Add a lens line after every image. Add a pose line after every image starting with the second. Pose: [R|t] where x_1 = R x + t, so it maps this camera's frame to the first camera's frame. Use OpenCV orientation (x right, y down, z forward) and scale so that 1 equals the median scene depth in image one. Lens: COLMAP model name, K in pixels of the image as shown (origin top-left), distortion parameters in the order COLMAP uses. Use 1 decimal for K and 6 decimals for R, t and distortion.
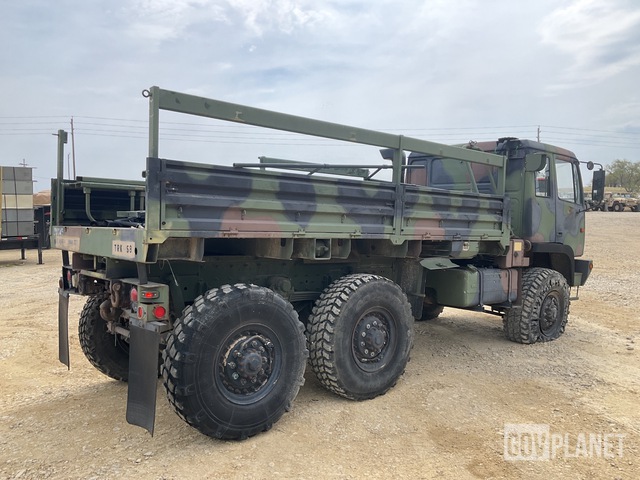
lens RADIAL K [[561.6, 0, 320.0], [0, 561.6, 240.0], [0, 0, 1]] dist [0.005609, 0.003769]
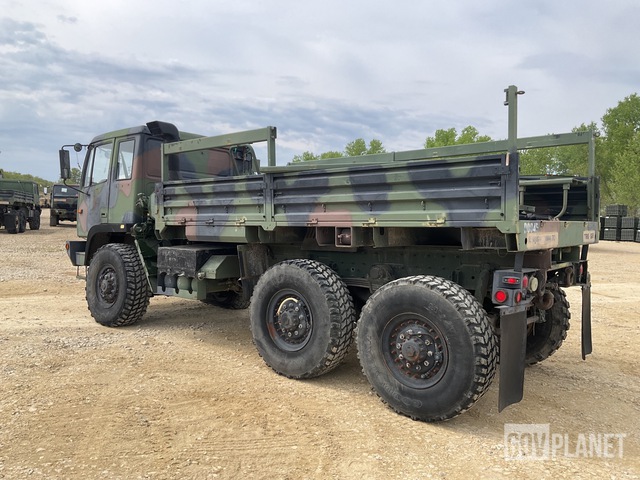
lens RADIAL K [[546.9, 0, 320.0], [0, 546.9, 240.0], [0, 0, 1]] dist [0.020463, 0.000173]
pose [[0.135254, 0.007945, -0.990779, 0.962869], [-0.013950, 0.999884, 0.006114, 0.016768], [0.990713, 0.012995, 0.135349, 0.765982]]
